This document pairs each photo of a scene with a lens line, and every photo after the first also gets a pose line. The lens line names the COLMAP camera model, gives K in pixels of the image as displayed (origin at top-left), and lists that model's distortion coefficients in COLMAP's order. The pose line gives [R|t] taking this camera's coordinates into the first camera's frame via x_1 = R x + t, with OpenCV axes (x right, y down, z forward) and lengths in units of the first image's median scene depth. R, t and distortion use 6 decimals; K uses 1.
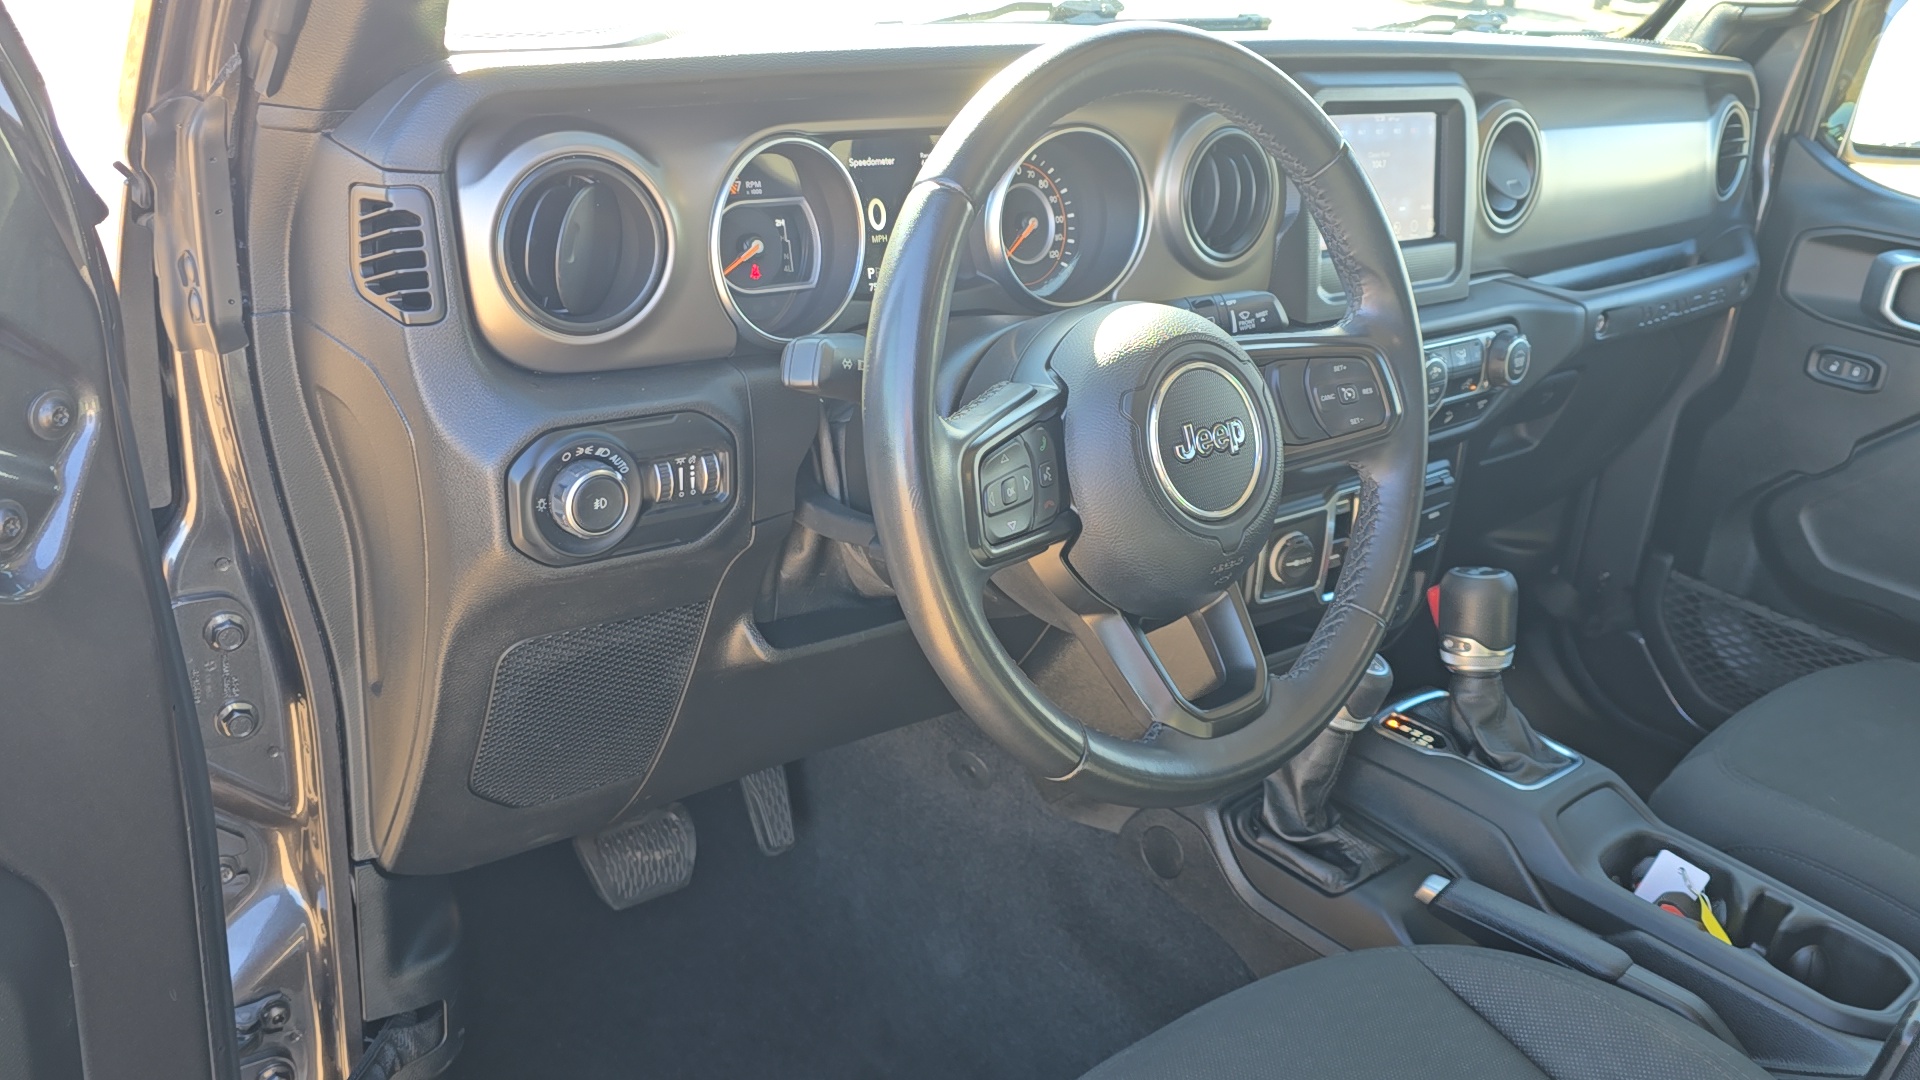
lens RADIAL K [[1656.3, 0, 969.2], [0, 1656.3, 541.3], [0, 0, 1]] dist [-0.013700, 0.025071]
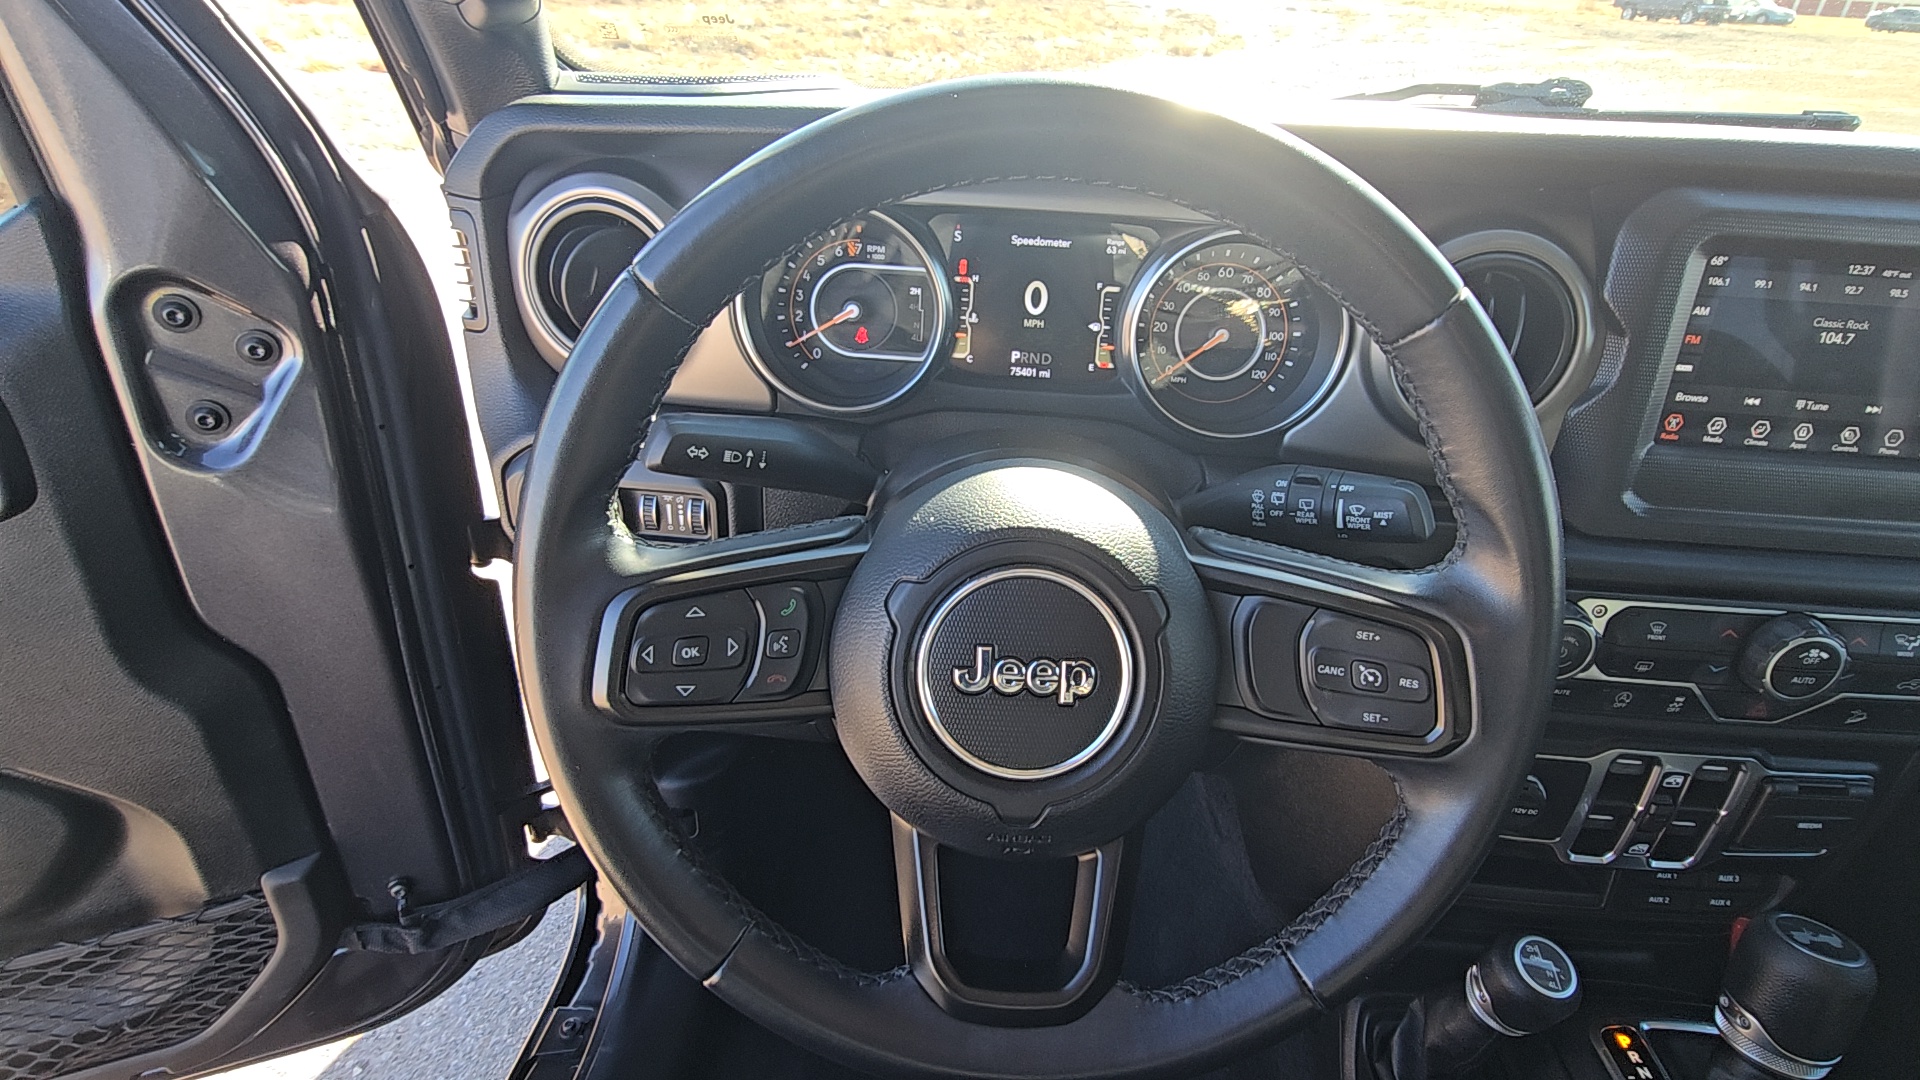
lens RADIAL K [[997.5, 0, 956.8], [0, 997.5, 538.6], [0, 0, 1]] dist [0.004310, -0.002492]
pose [[0.714530, 0.310087, -0.627130, 0.326253], [-0.244731, 0.950558, 0.191170, -0.168257], [0.655403, 0.016881, 0.755090, 0.549139]]
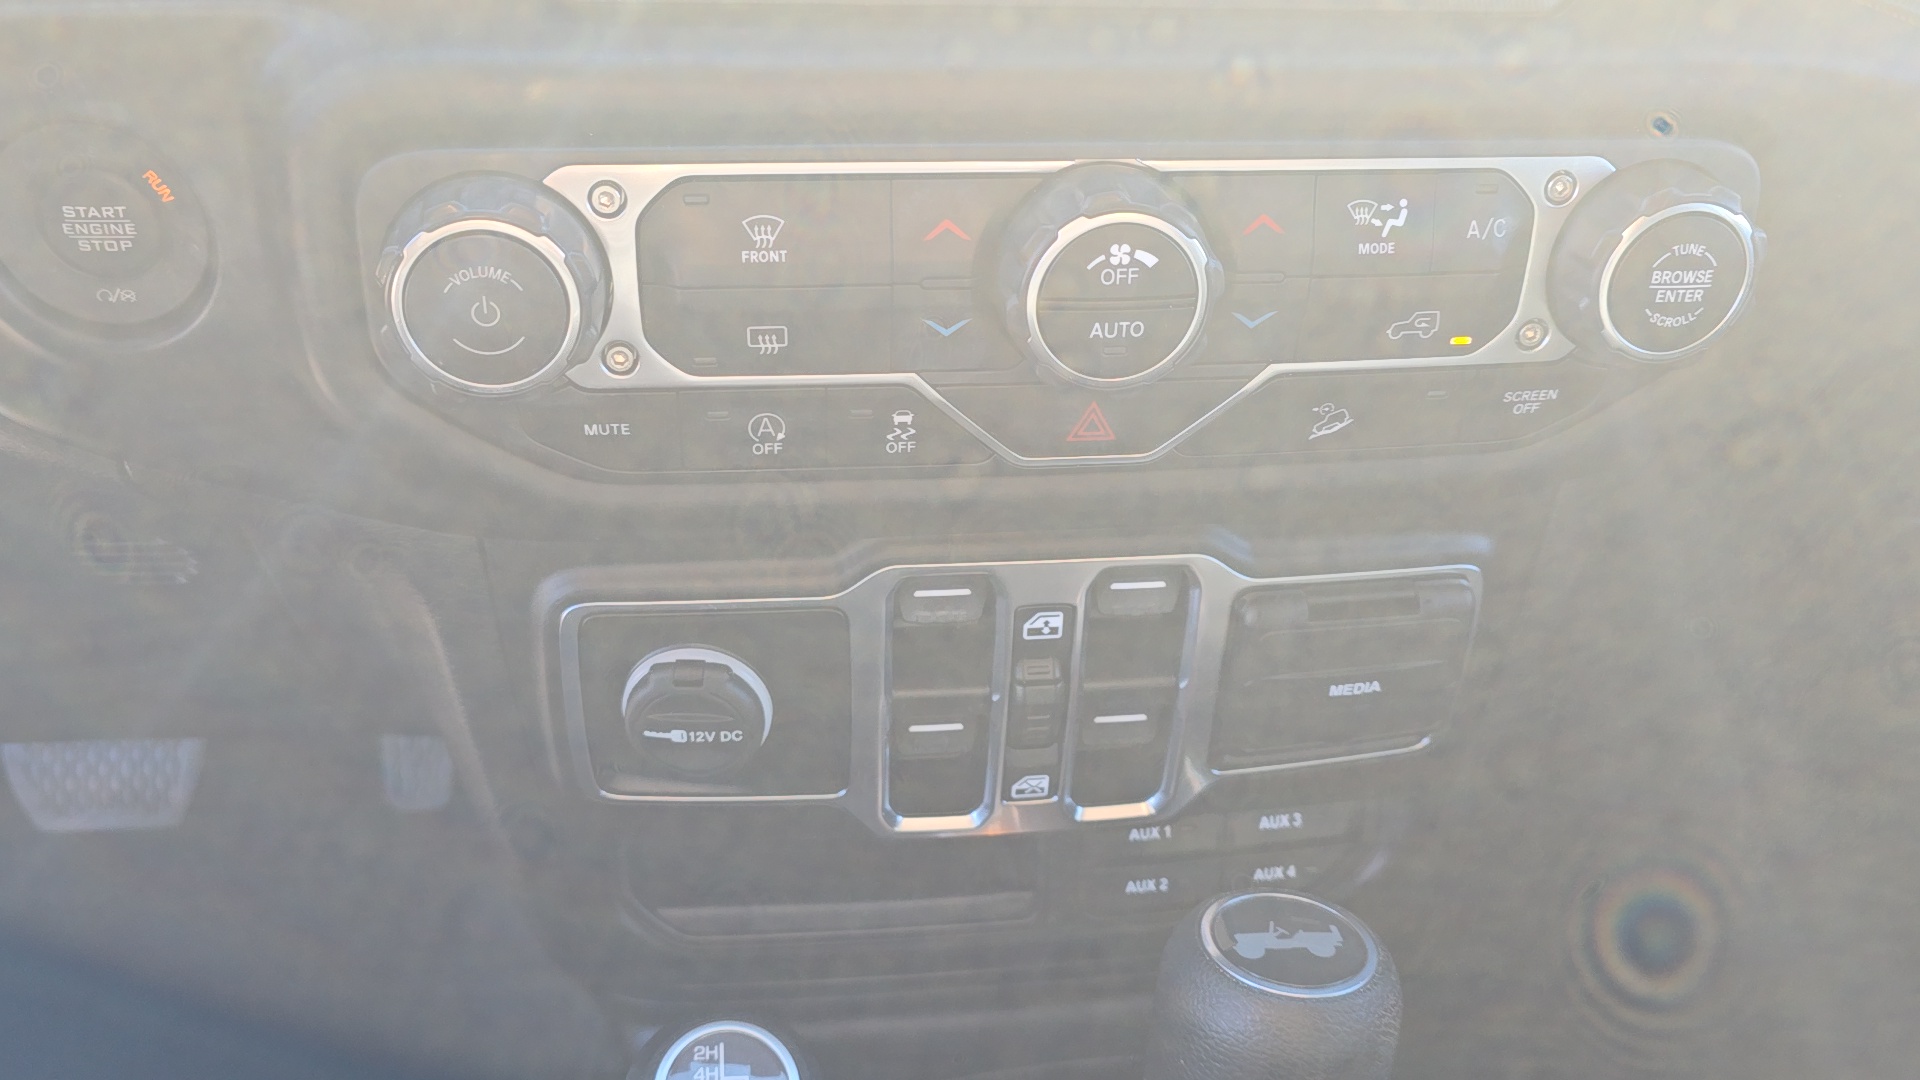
lens RADIAL K [[1656.3, 0, 957.5], [0, 1656.3, 529.9], [0, 0, 1]] dist [-0.013700, 0.025071]
pose [[0.828653, 0.285011, -0.481770, 0.480775], [-0.185159, 0.951784, 0.244589, -0.145588], [0.528252, -0.113475, 0.841471, 0.907932]]
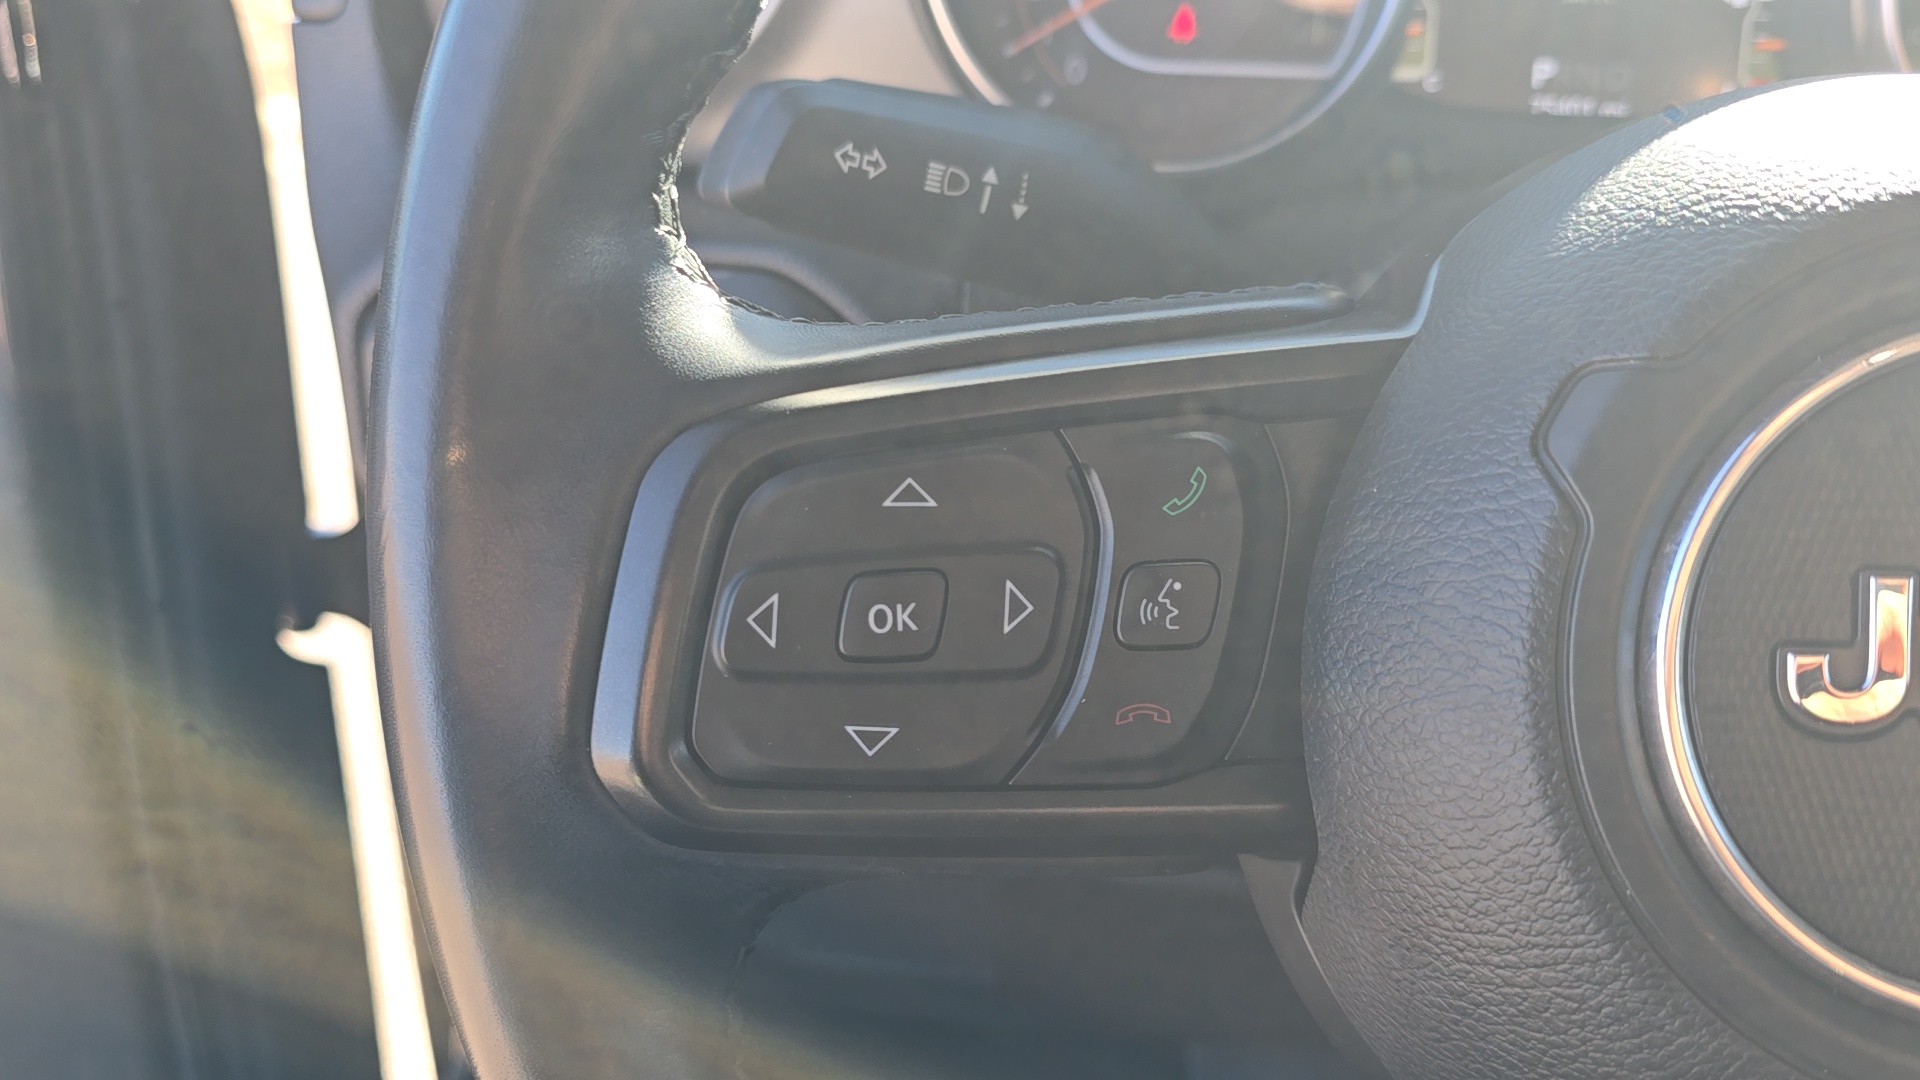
lens RADIAL K [[1656.3, 0, 960.0], [0, 1656.3, 553.1], [0, 0, 1]] dist [-0.013700, 0.025071]
pose [[0.663278, 0.236364, -0.710066, 0.172393], [-0.237441, 0.966257, 0.099848, -0.056012], [0.709707, 0.102372, 0.697019, 0.636098]]
